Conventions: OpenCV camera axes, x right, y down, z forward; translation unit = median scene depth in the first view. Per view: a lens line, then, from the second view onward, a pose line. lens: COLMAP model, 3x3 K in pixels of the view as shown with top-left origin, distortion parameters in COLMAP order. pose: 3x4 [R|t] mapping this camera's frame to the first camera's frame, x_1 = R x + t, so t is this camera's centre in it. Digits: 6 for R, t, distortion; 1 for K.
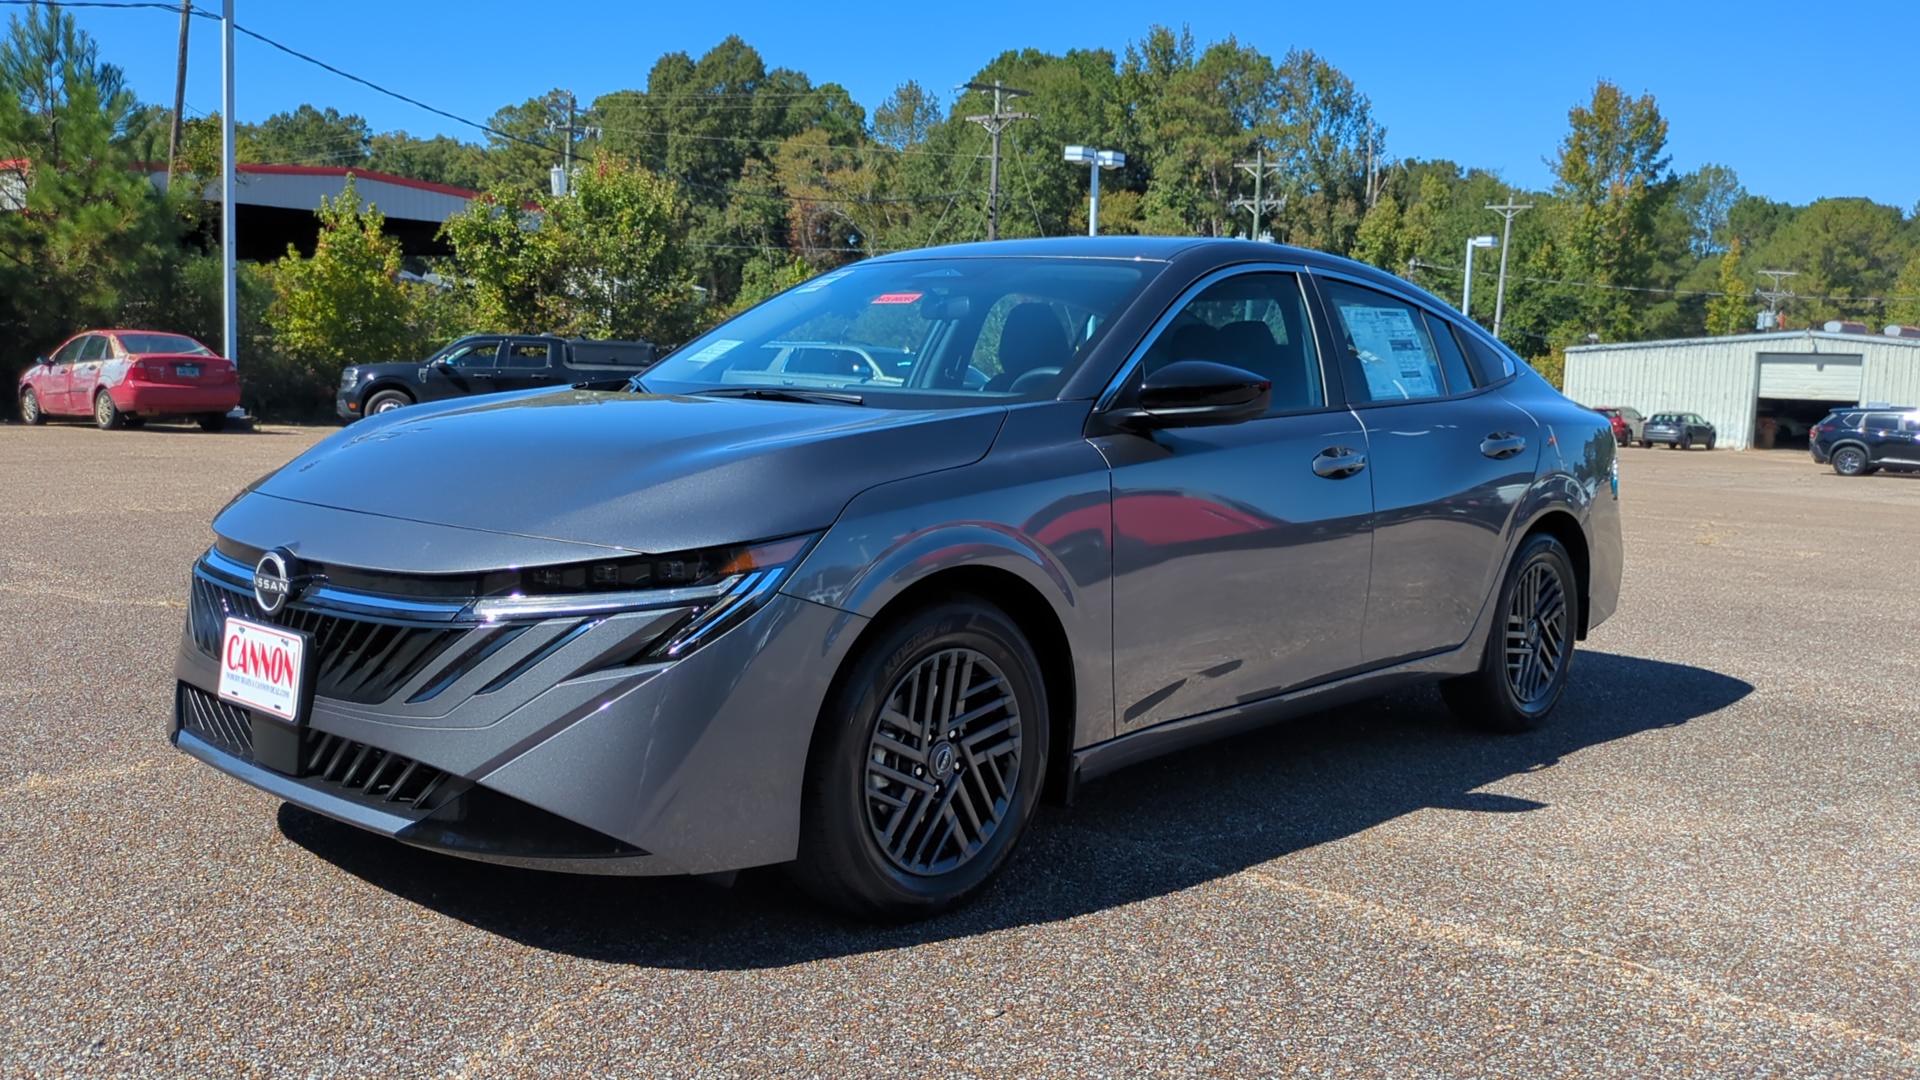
lens RADIAL K [[1678.2, 0, 970.1], [0, 1678.2, 546.4], [0, 0, 1]] dist [0.038731, -0.061282]
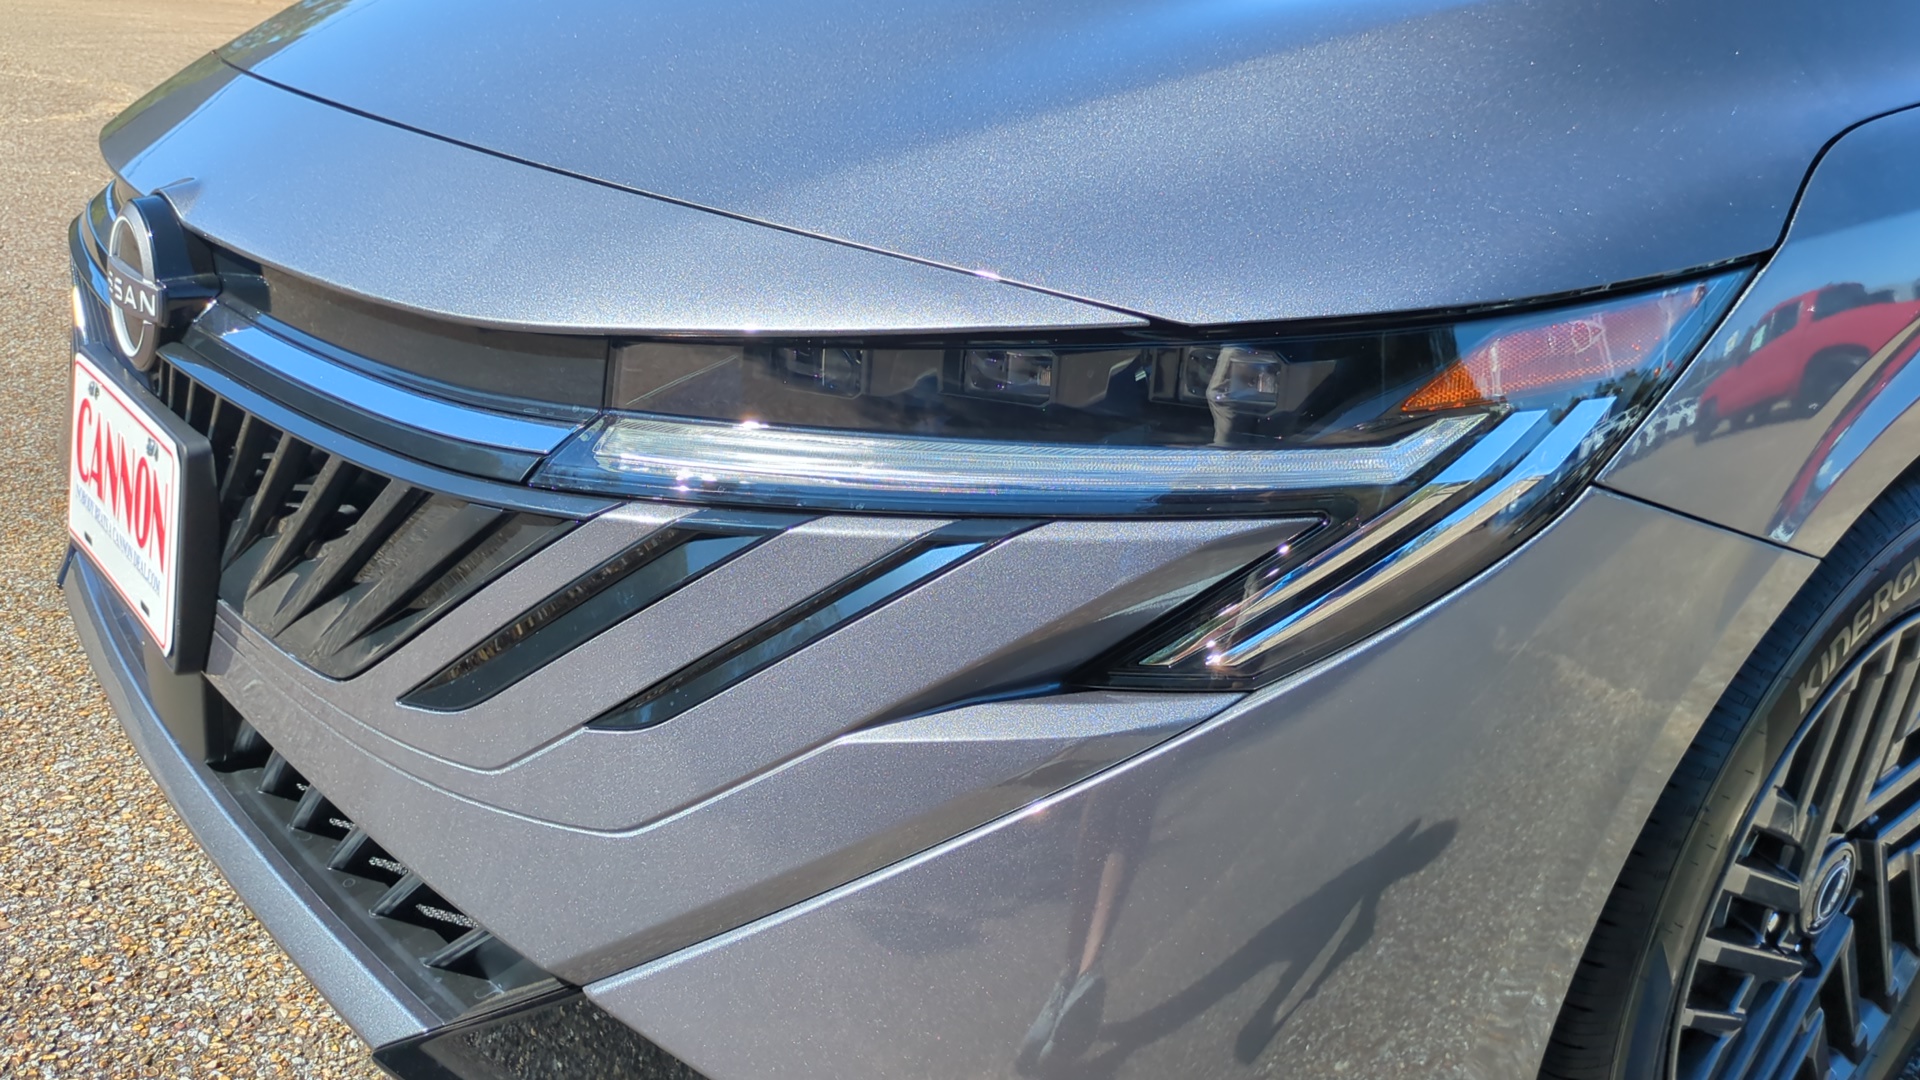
lens RADIAL K [[1678.2, 0, 970.1], [0, 1678.2, 546.4], [0, 0, 1]] dist [0.038731, -0.061282]
pose [[0.982141, 0.118136, -0.146436, -0.176021], [-0.088510, 0.976905, 0.194479, -0.011883], [0.166030, -0.178044, 0.969915, 0.688277]]
